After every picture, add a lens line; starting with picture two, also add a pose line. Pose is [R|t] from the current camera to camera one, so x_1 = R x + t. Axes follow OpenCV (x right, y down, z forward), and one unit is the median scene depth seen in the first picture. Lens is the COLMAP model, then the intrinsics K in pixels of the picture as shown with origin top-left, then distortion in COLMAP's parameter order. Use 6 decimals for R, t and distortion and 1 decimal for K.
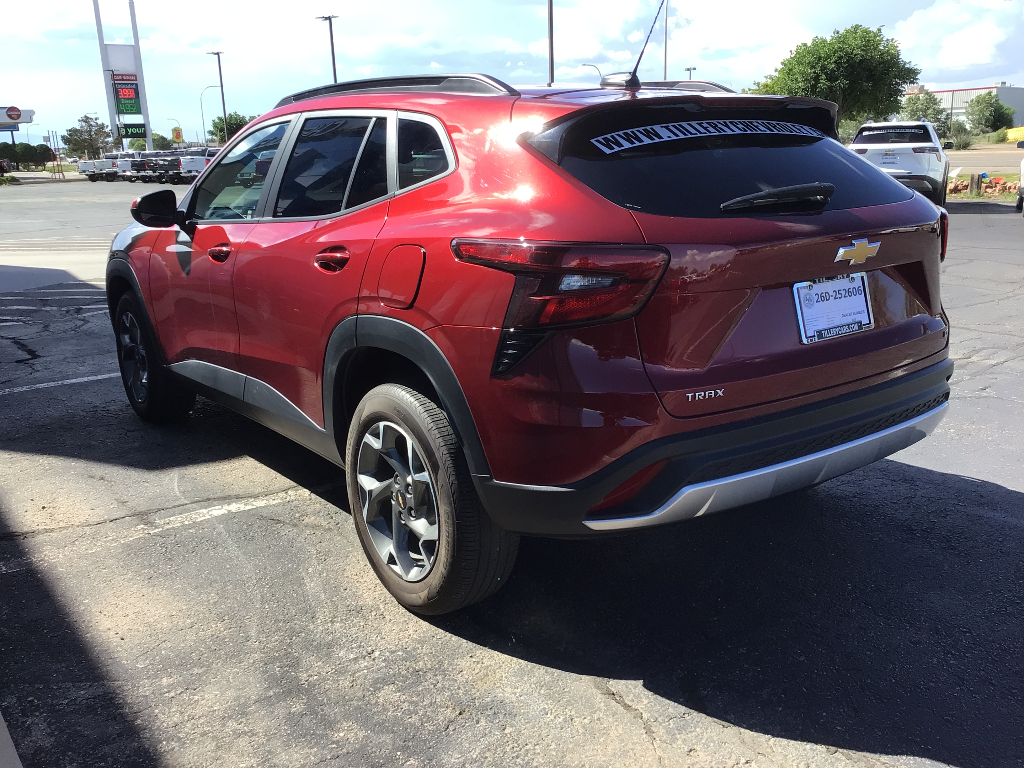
lens RADIAL K [[939.2, 0, 512.0], [0, 939.2, 384.0], [0, 0, 1]] dist [0.091355, -0.144221]
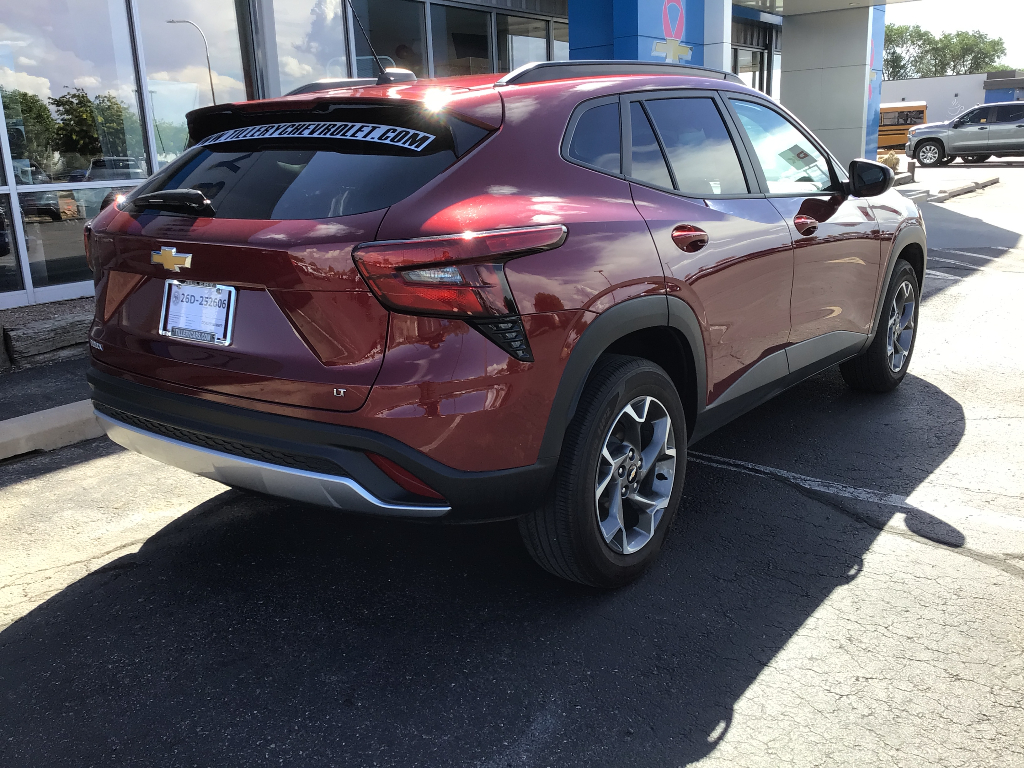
lens RADIAL K [[939.2, 0, 512.0], [0, 939.2, 384.0], [0, 0, 1]] dist [0.091355, -0.144221]
pose [[0.282514, 0.272647, -0.919701, 1.376737], [-0.214312, 0.952463, 0.216527, -0.296388], [0.935017, 0.135931, 0.327516, 0.974829]]
